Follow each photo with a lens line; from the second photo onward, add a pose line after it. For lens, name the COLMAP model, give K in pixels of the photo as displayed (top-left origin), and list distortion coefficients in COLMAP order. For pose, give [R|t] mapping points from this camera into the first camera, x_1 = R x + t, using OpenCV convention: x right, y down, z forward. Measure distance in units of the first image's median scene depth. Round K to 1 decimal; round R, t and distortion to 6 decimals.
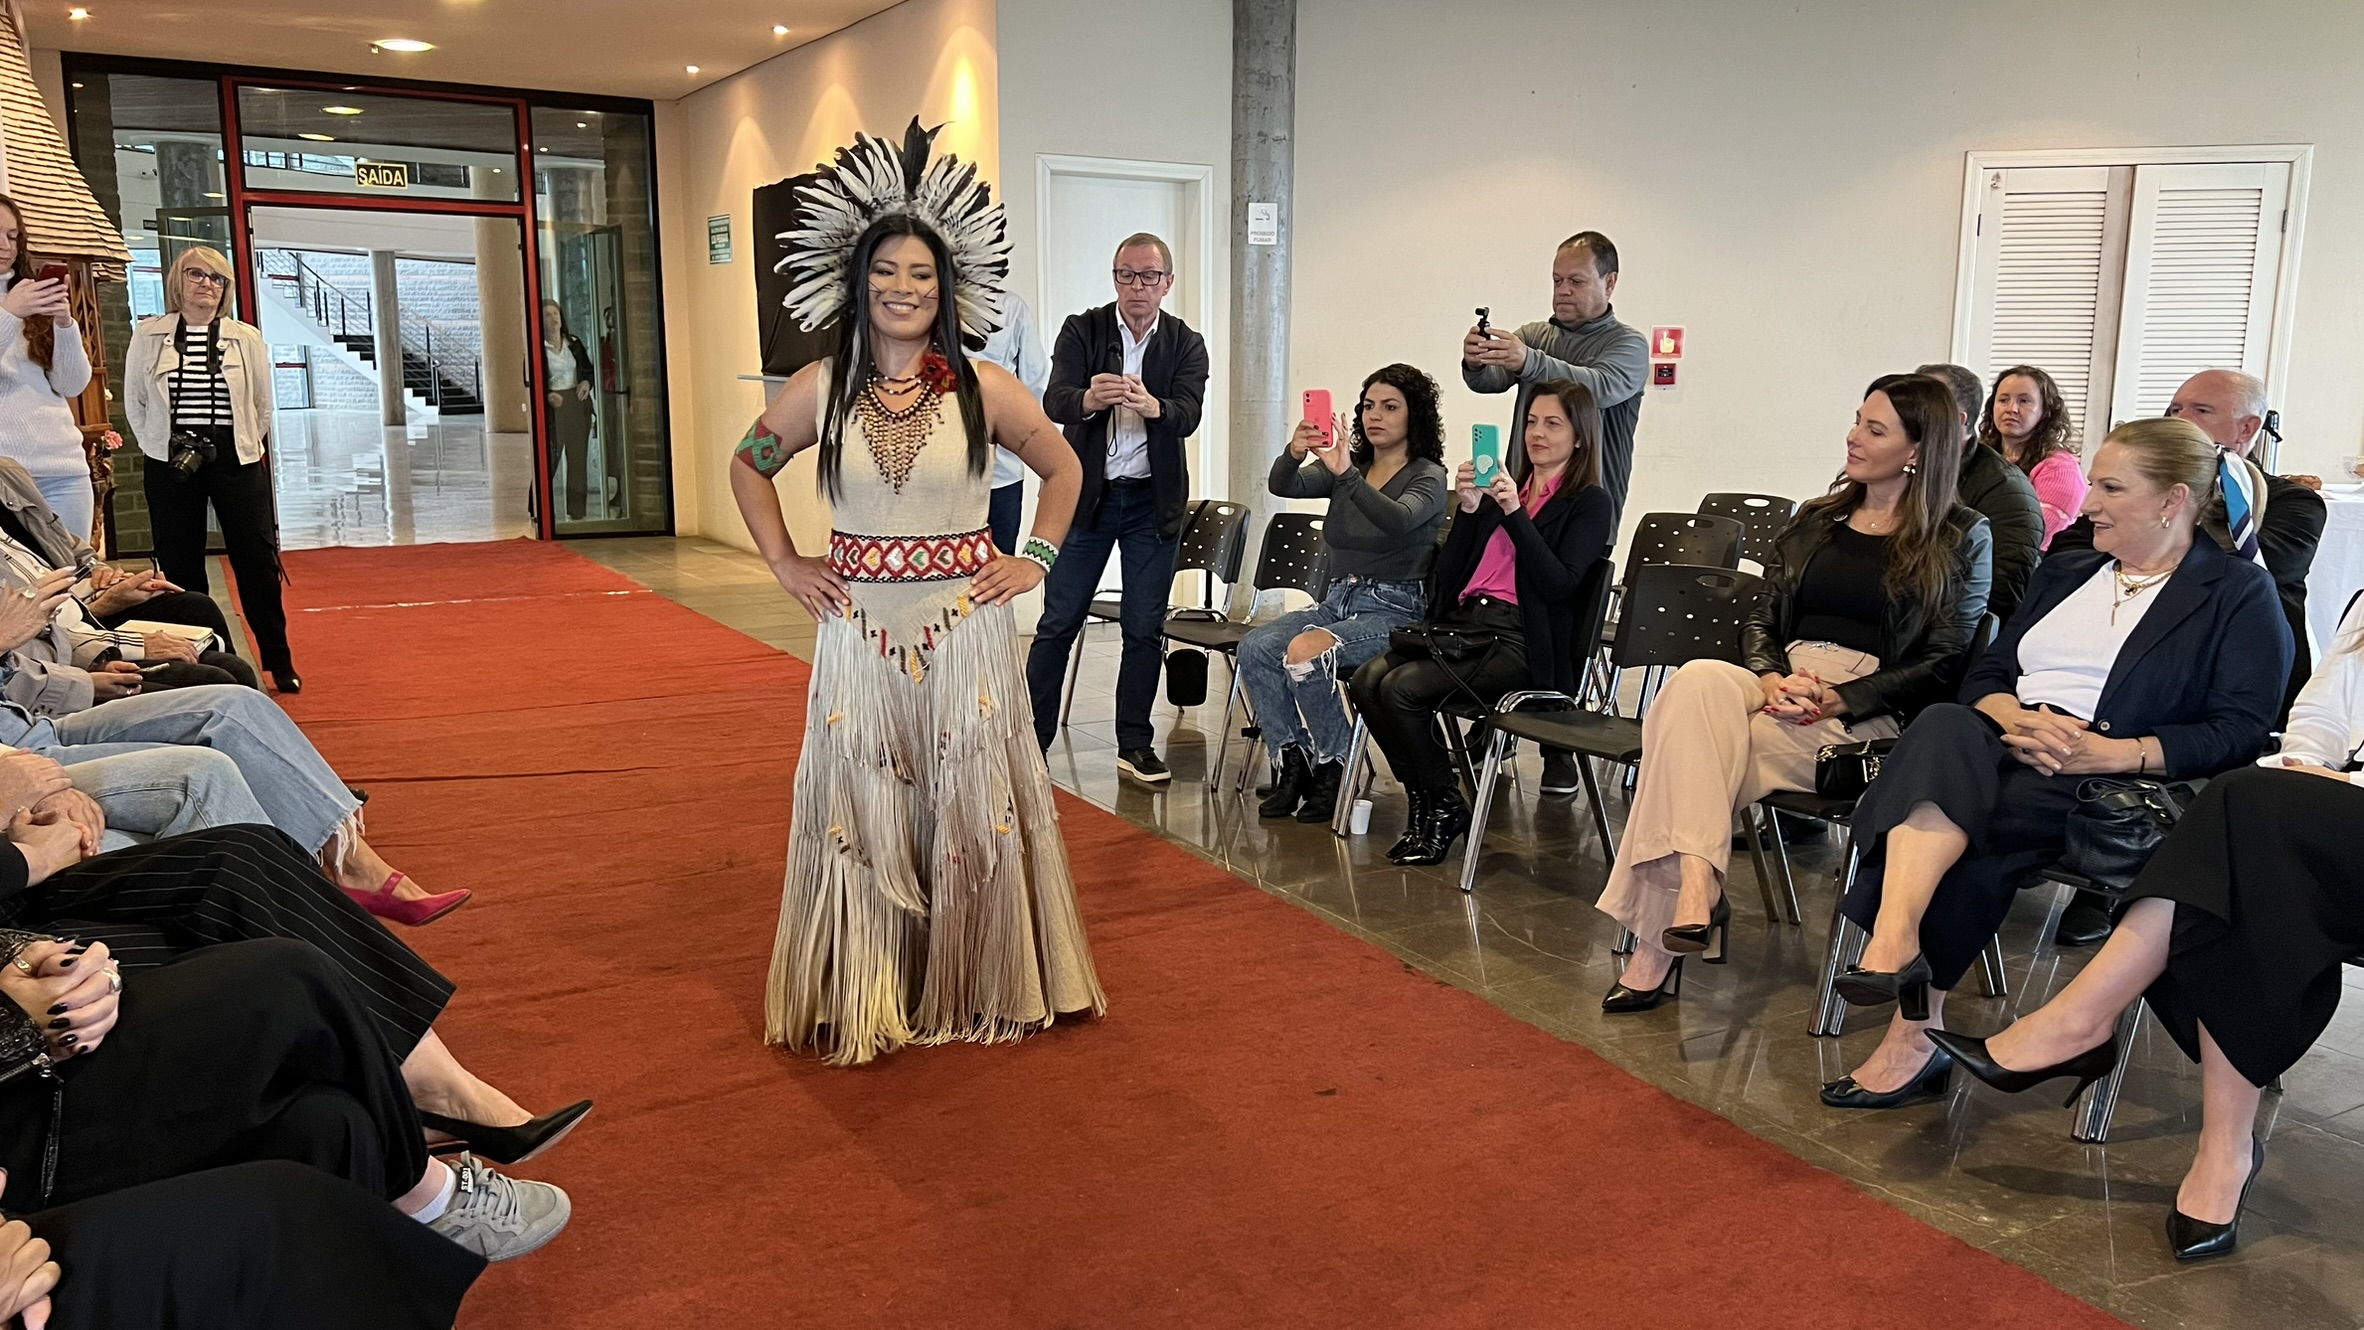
lens RADIAL K [[1848.9, 0, 1182.0], [0, 1848.9, 665.0], [0, 0, 1]] dist [0.058201, -0.053274]
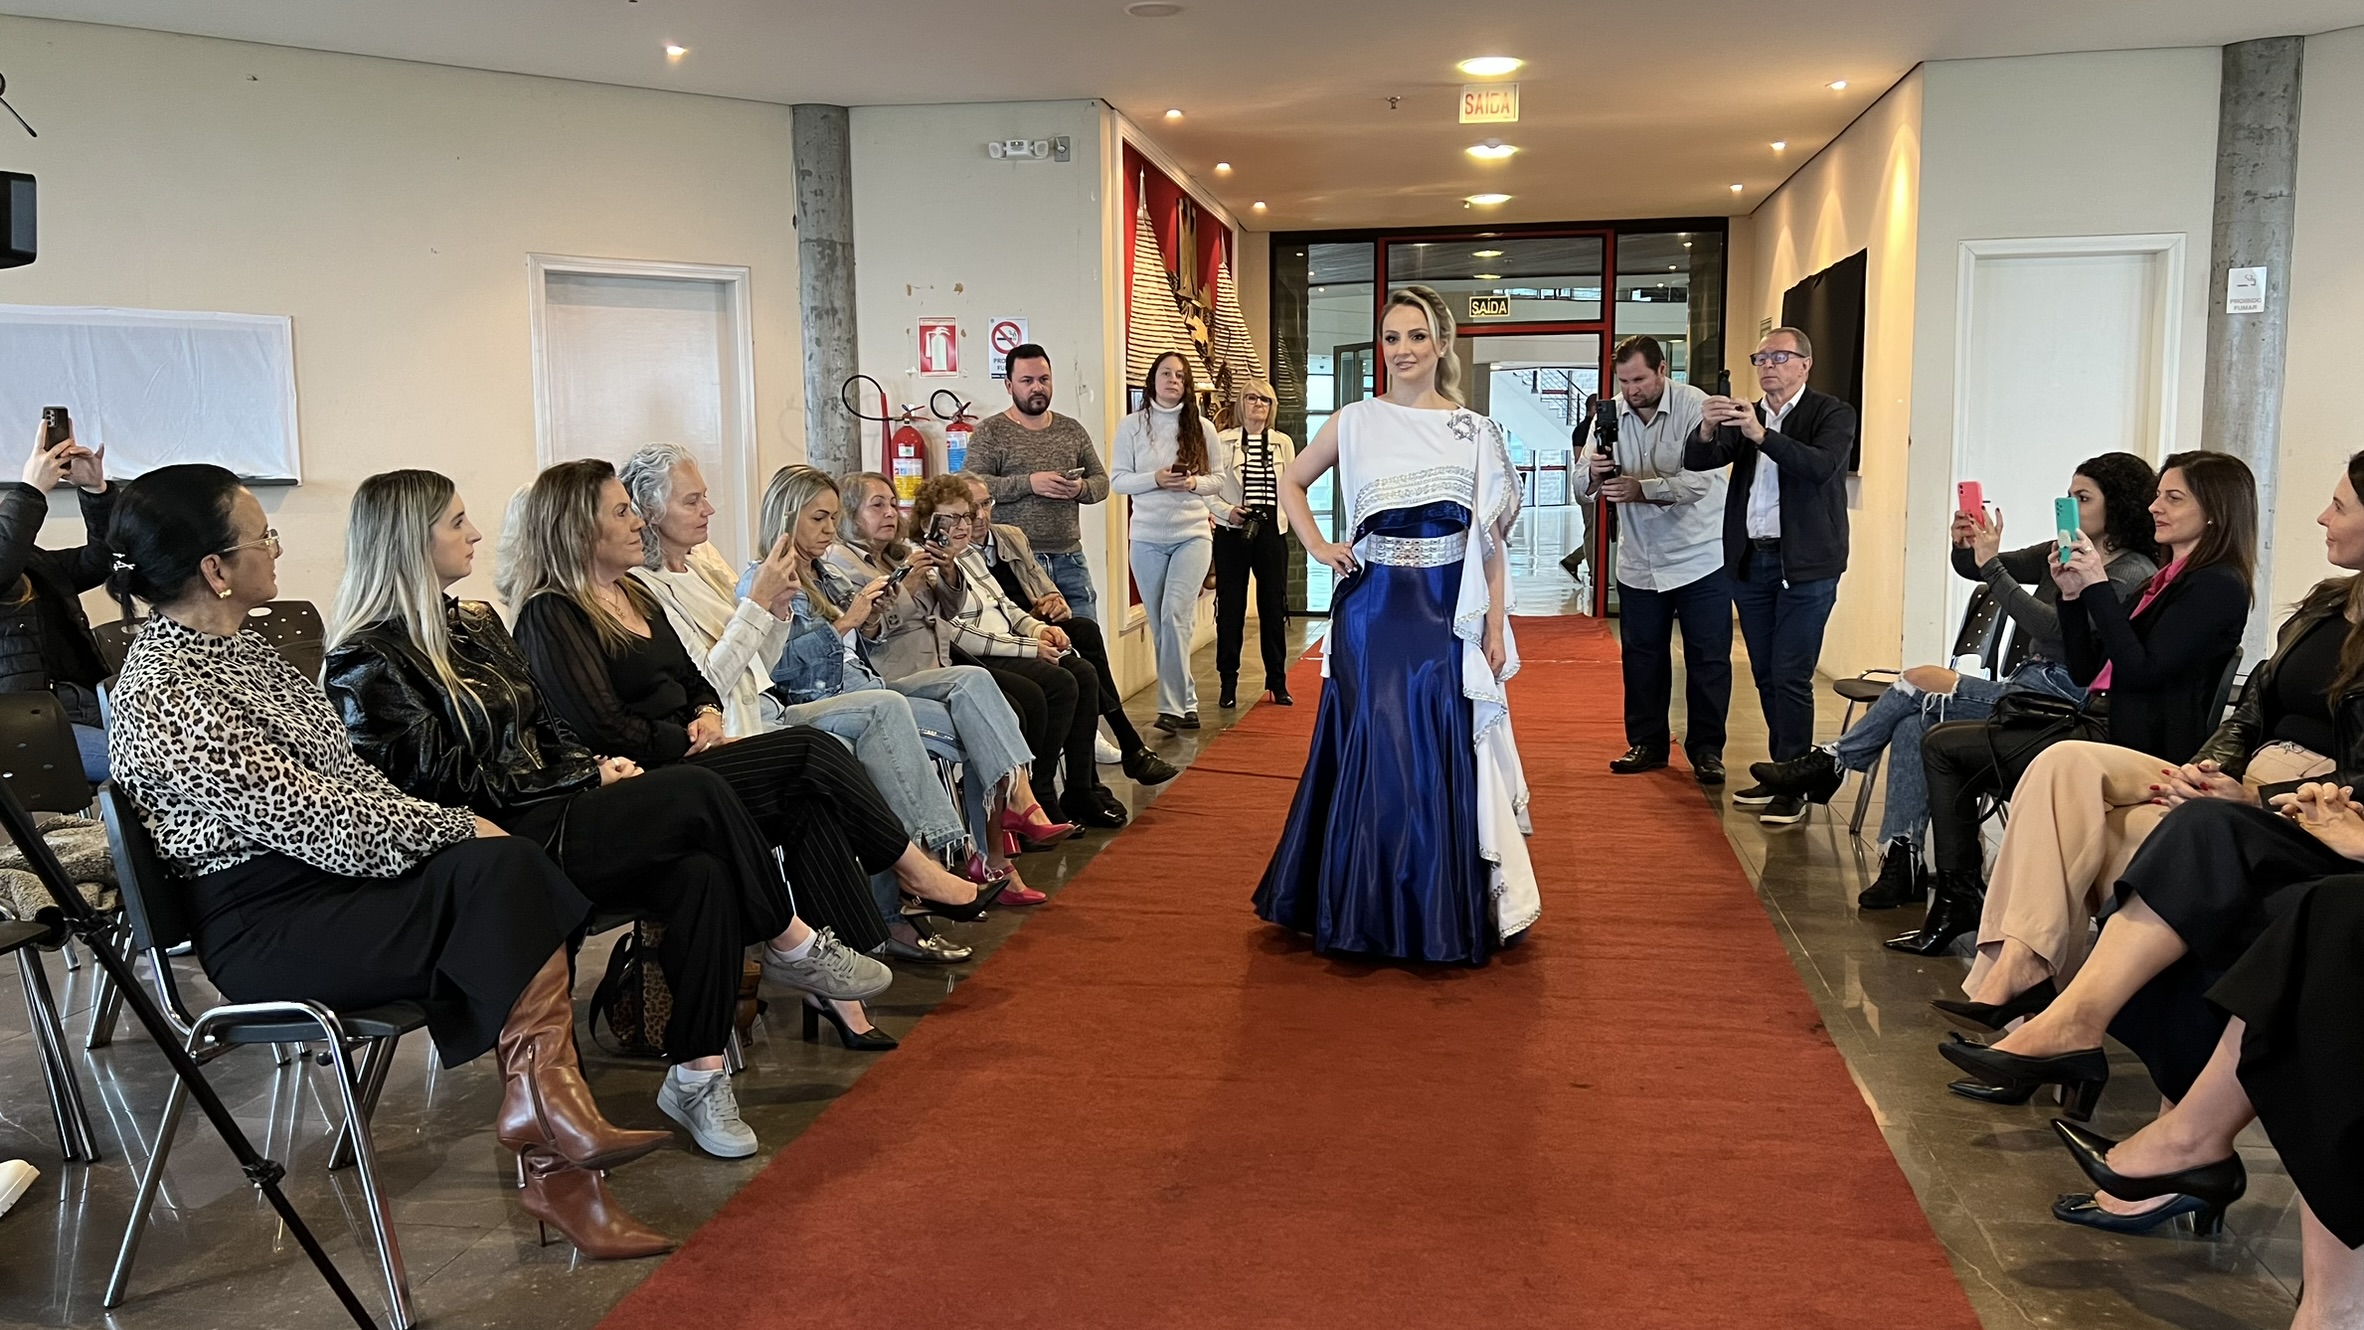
lens RADIAL K [[1844.9, 0, 1191.8], [0, 1844.9, 659.3], [0, 0, 1]] dist [0.074160, -0.083145]
pose [[0.768861, 0.053431, -0.637180, 0.254952], [-0.088810, 0.995768, -0.023662, 0.008915], [0.633219, 0.074781, 0.770352, -0.016297]]
